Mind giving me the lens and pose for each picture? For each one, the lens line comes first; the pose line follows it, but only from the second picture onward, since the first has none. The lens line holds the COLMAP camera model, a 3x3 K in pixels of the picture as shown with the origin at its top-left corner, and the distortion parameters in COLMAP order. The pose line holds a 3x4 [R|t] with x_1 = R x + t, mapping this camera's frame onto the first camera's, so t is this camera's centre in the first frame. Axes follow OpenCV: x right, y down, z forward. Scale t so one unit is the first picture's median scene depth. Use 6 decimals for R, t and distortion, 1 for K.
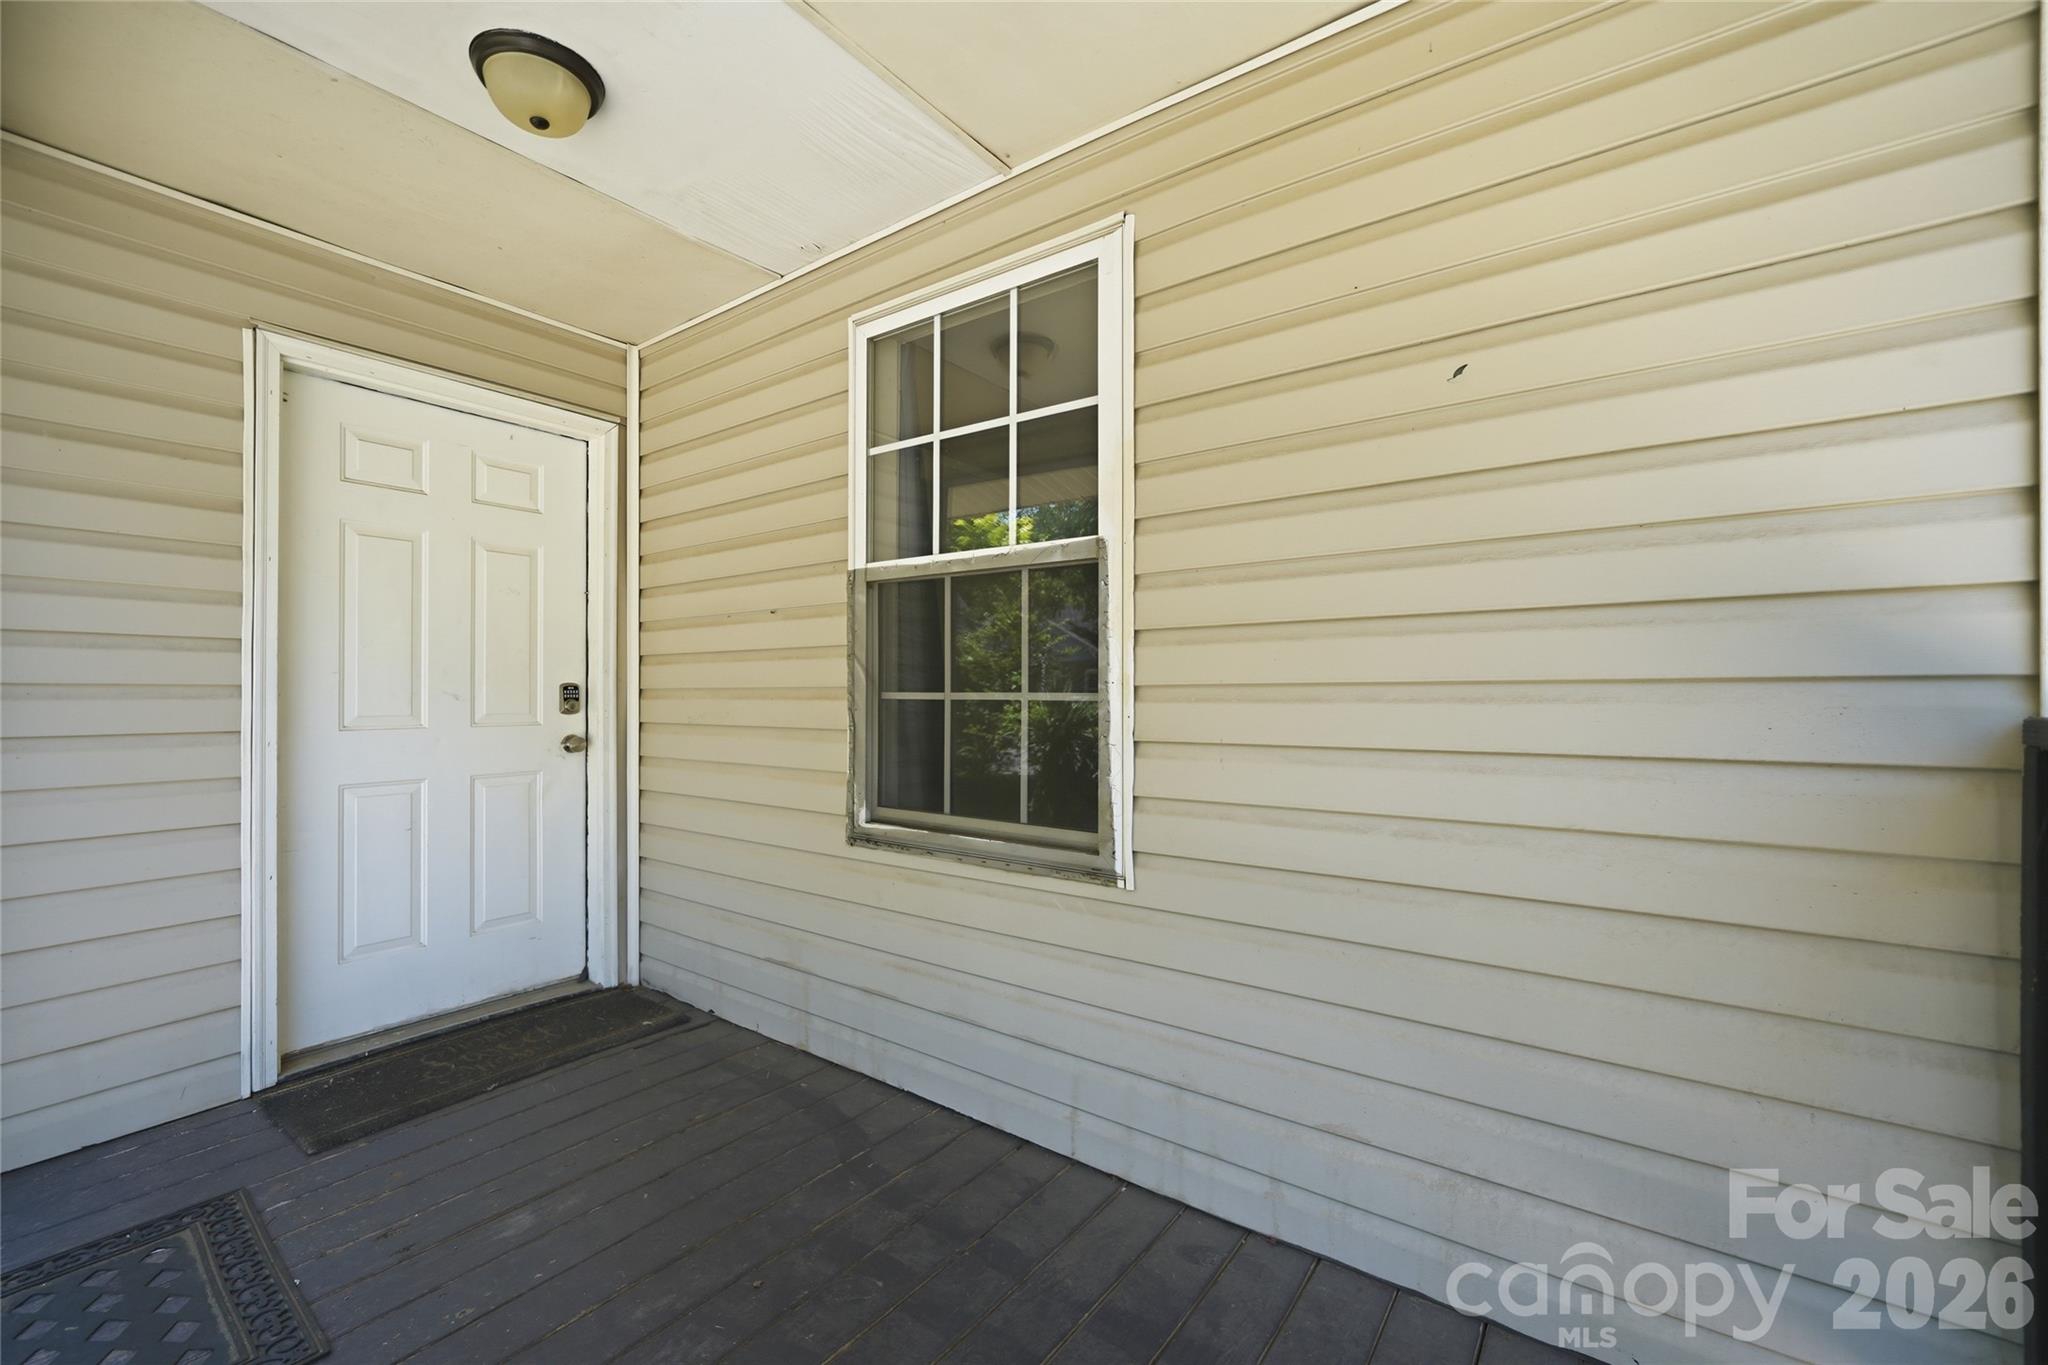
lens RADIAL K [[859.8, 0, 1024.0], [0, 859.8, 682.5], [0, 0, 1]] dist [-0.022138, 0.000232]
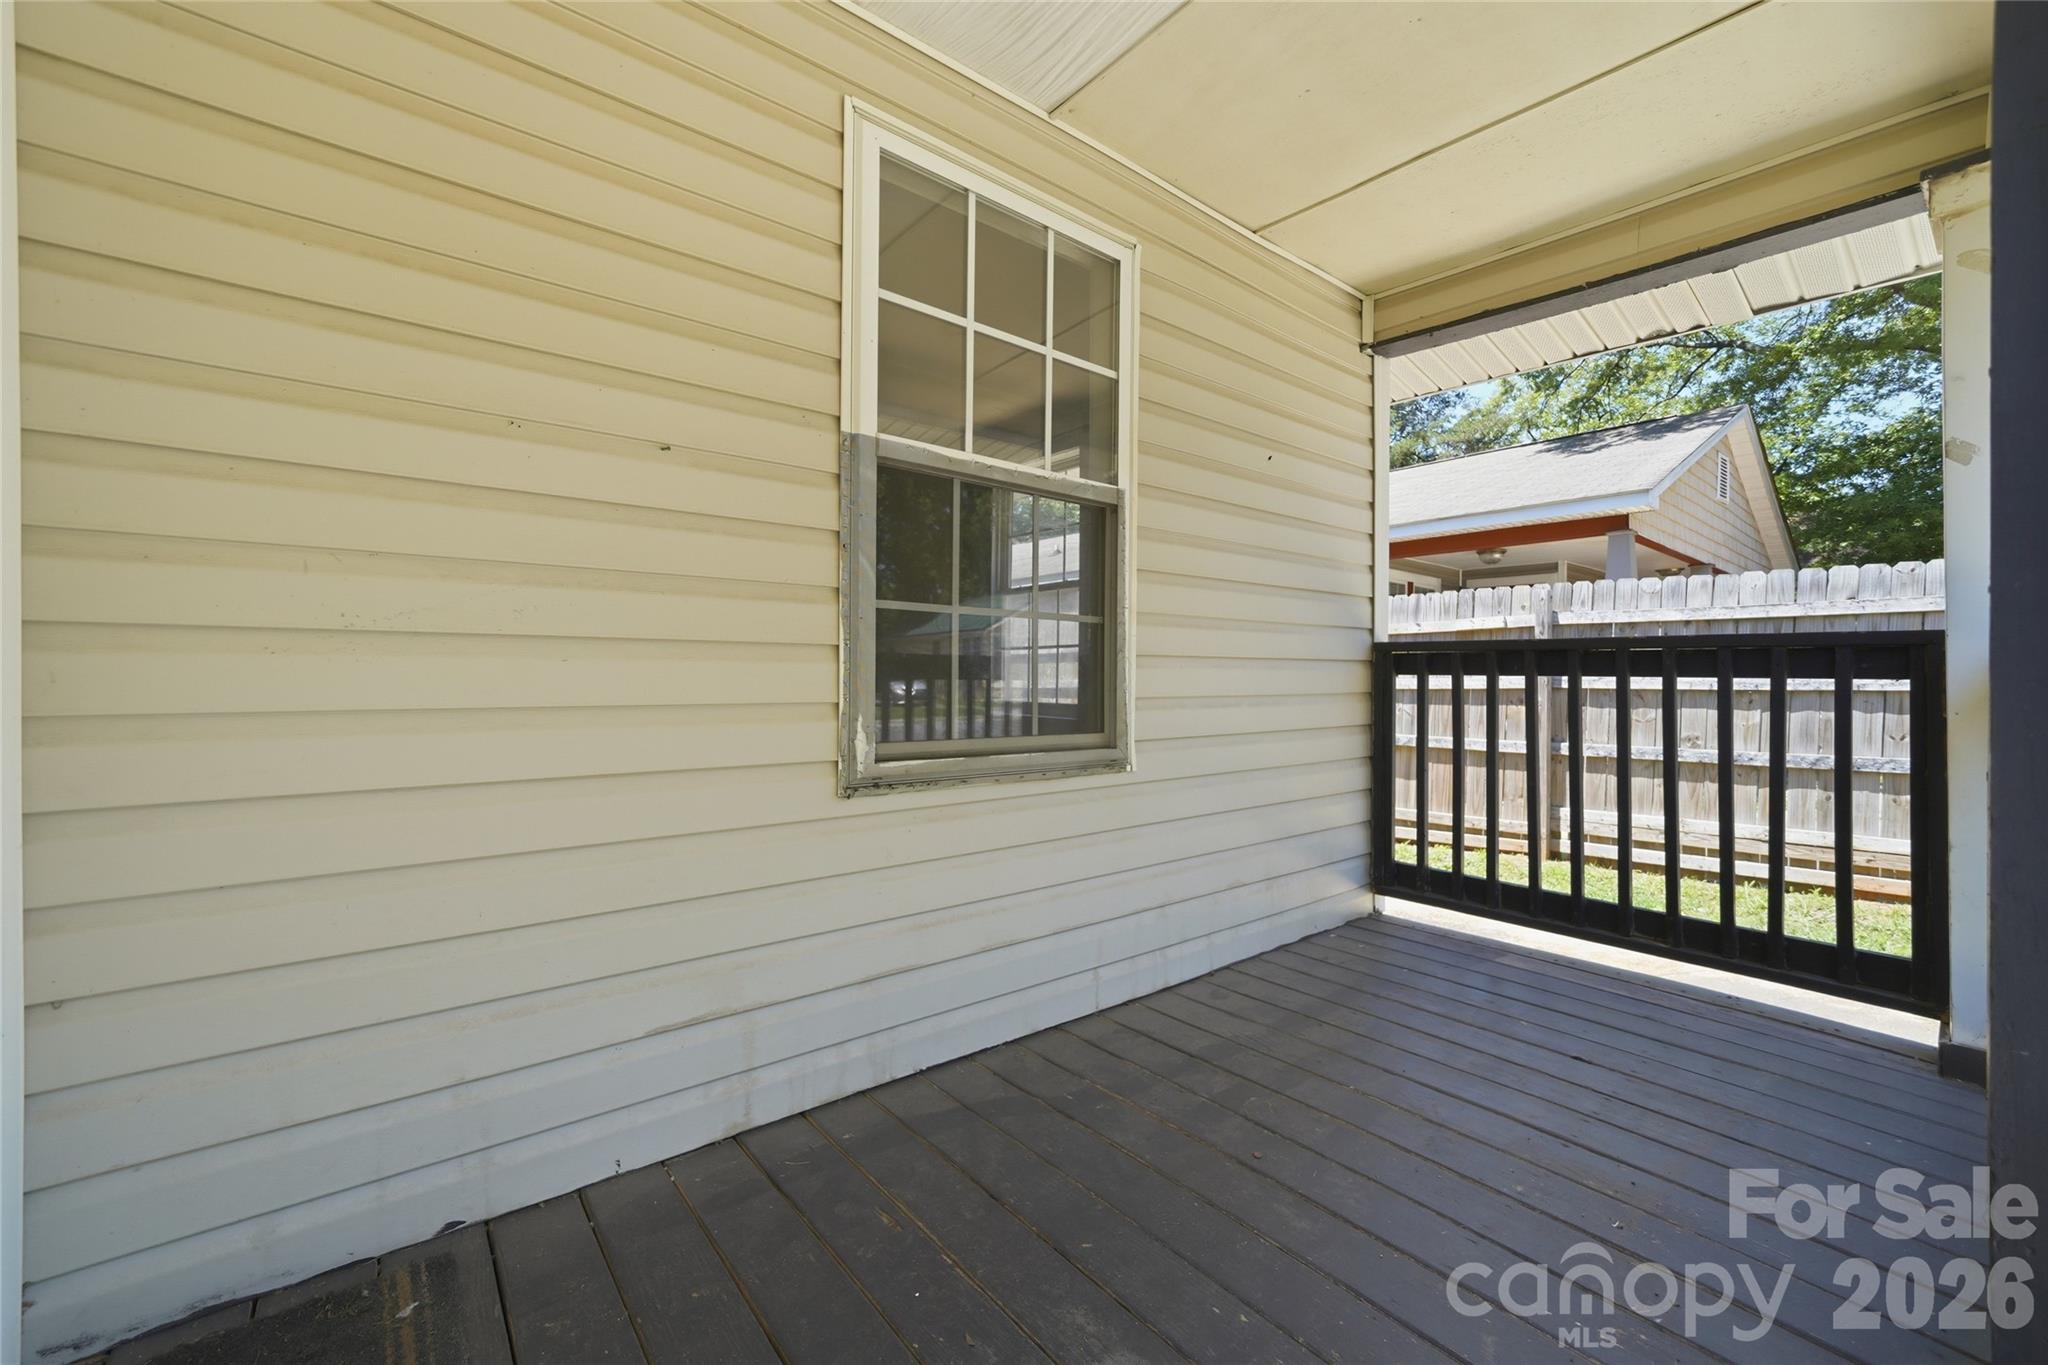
lens RADIAL K [[859.8, 0, 1024.0], [0, 859.8, 682.5], [0, 0, 1]] dist [-0.022138, 0.000232]
pose [[0.213114, 0.003436, 0.977021, -0.920011], [-0.009105, 0.999957, -0.001531, 0.089666], [-0.976985, -0.008569, 0.213136, 0.701885]]
